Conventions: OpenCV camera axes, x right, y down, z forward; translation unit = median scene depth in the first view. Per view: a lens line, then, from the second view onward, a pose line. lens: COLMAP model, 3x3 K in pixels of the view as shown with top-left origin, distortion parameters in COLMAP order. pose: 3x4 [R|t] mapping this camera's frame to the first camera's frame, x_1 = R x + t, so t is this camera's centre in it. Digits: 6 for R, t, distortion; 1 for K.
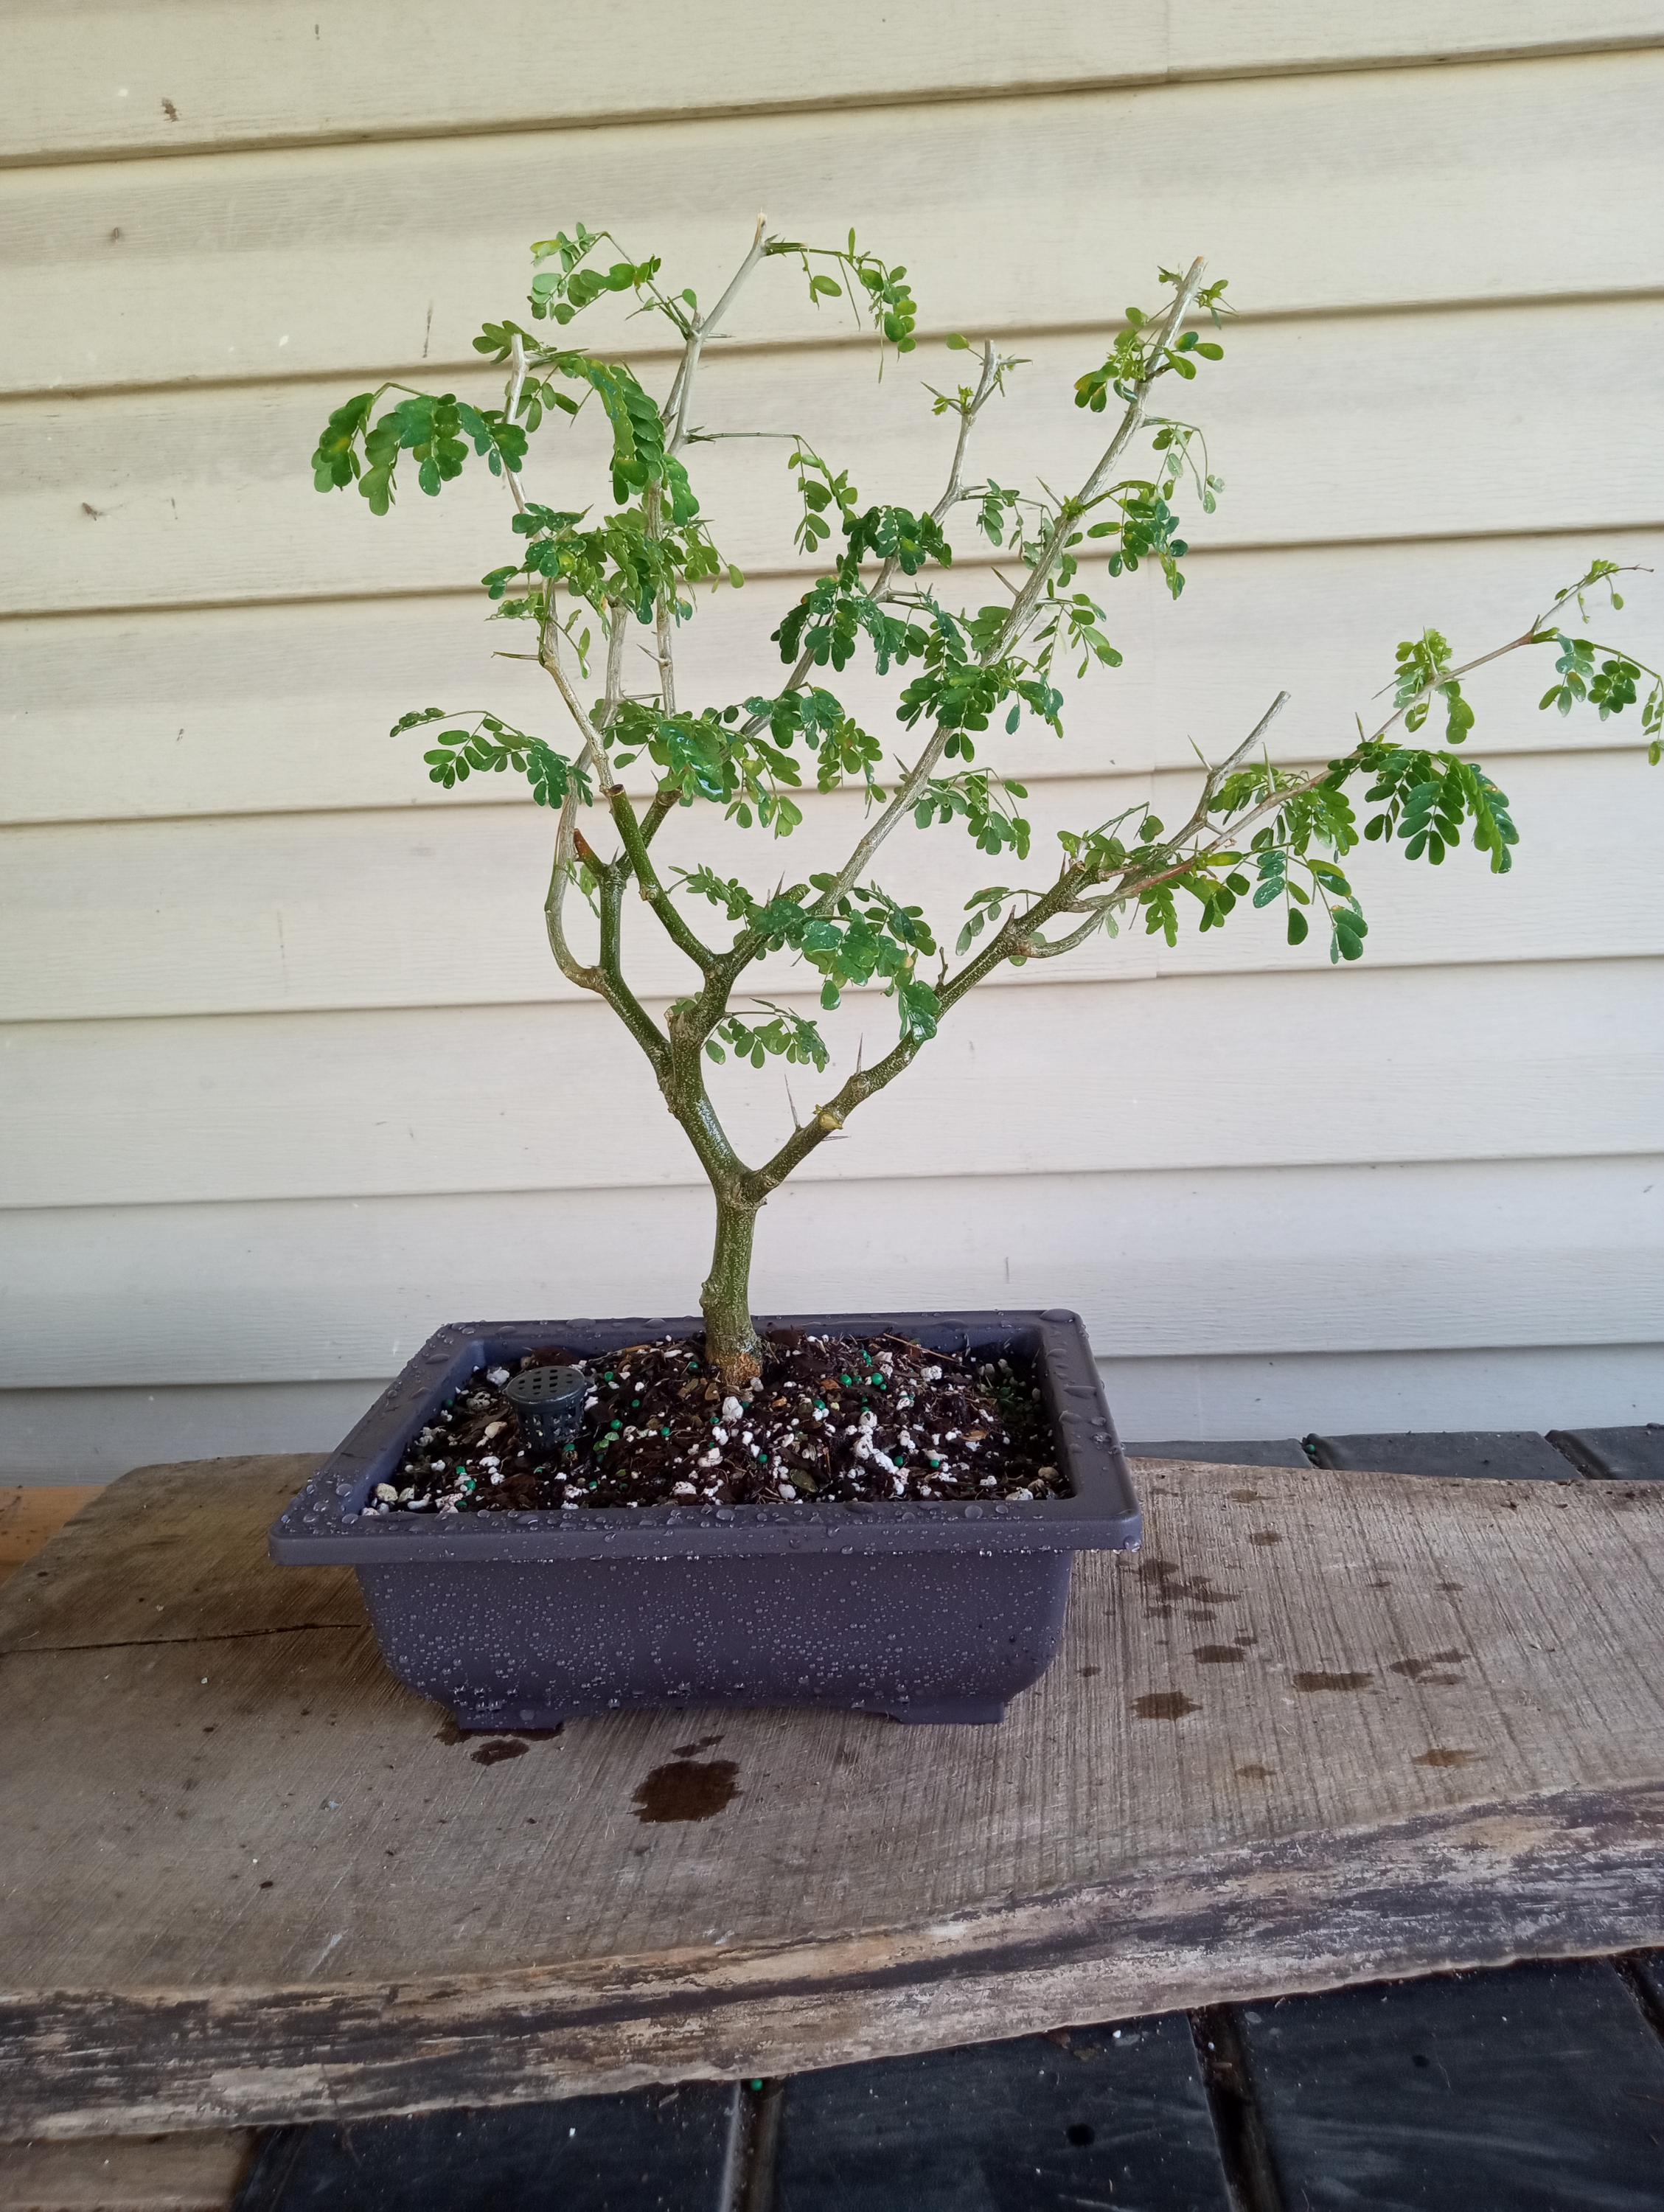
lens RADIAL K [[1891.9, 0, 836.2], [0, 1891.9, 1078.5], [0, 0, 1]] dist [0.048244, -0.008753]
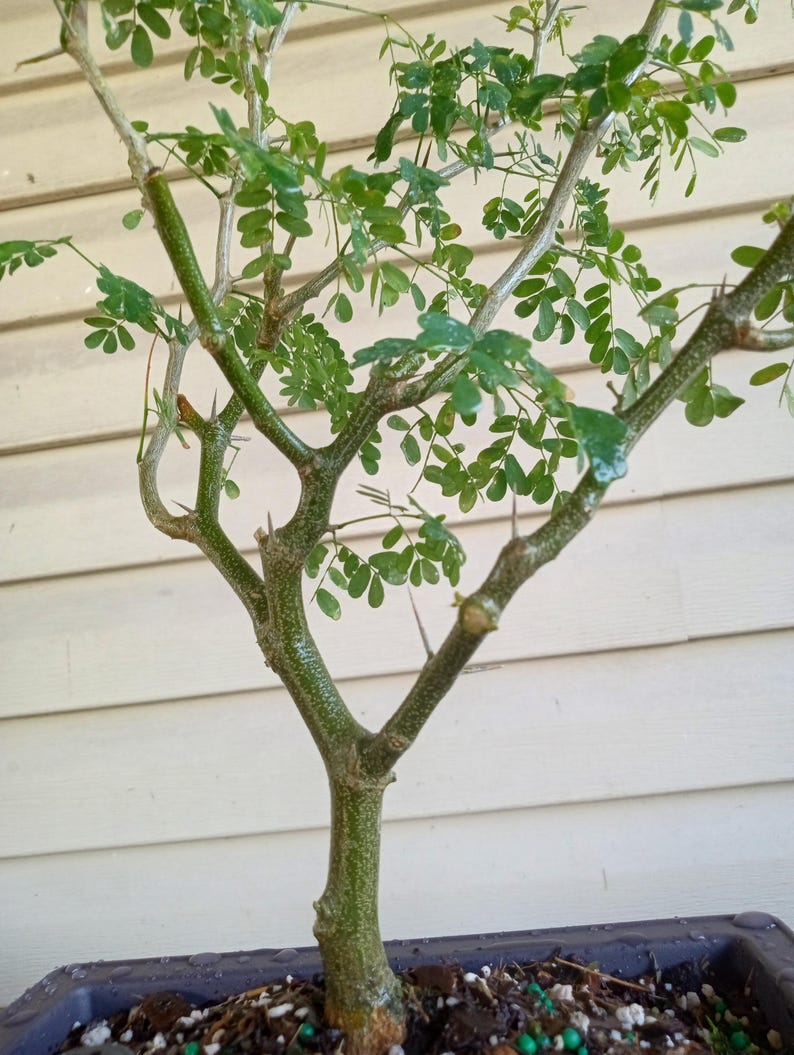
lens RADIAL K [[805.7, 0, 397.0], [0, 805.7, 527.5], [0, 0, 1]] dist [-0.014863, -0.006611]
pose [[0.996415, -0.074293, -0.040459, -0.020259], [0.057141, 0.943746, -0.325697, 0.091374], [0.062380, 0.322217, 0.944608, 0.816081]]
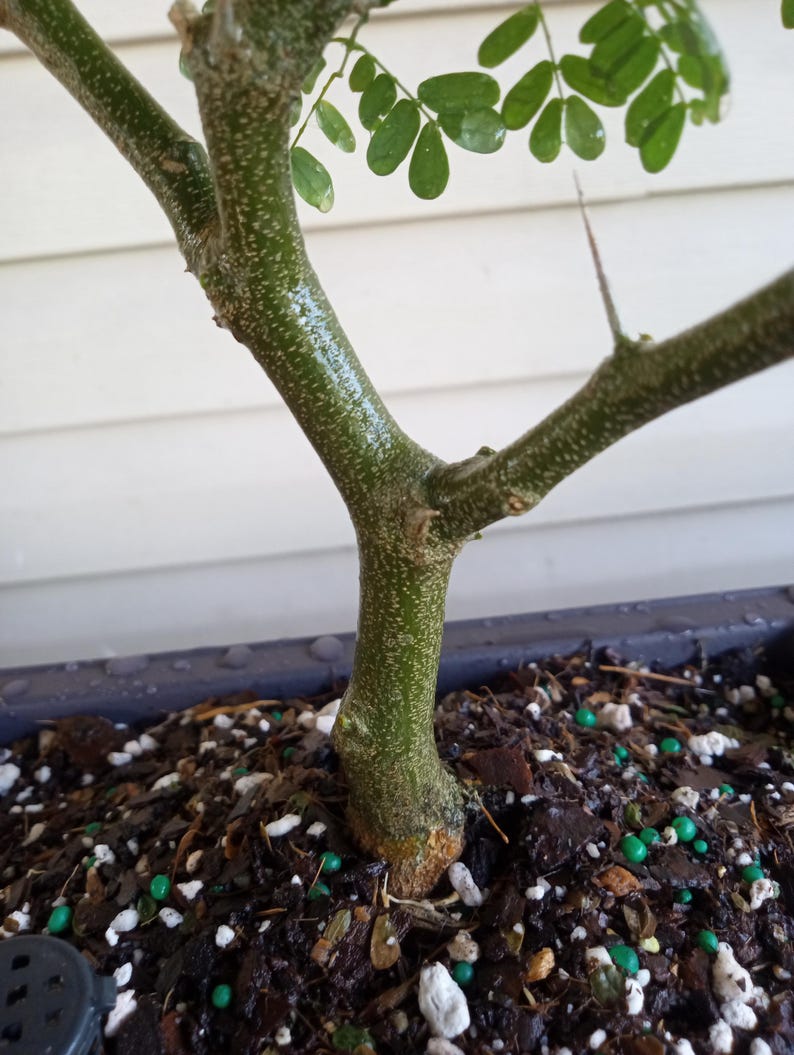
lens RADIAL K [[802.9, 0, 393.0], [0, 802.9, 519.2], [0, 0, 1]] dist [-0.016615, -0.007227]
pose [[0.991226, -0.091506, 0.095382, -0.087880], [0.066943, 0.969766, 0.234675, 0.024103], [-0.113972, -0.226231, 0.967383, 1.009485]]
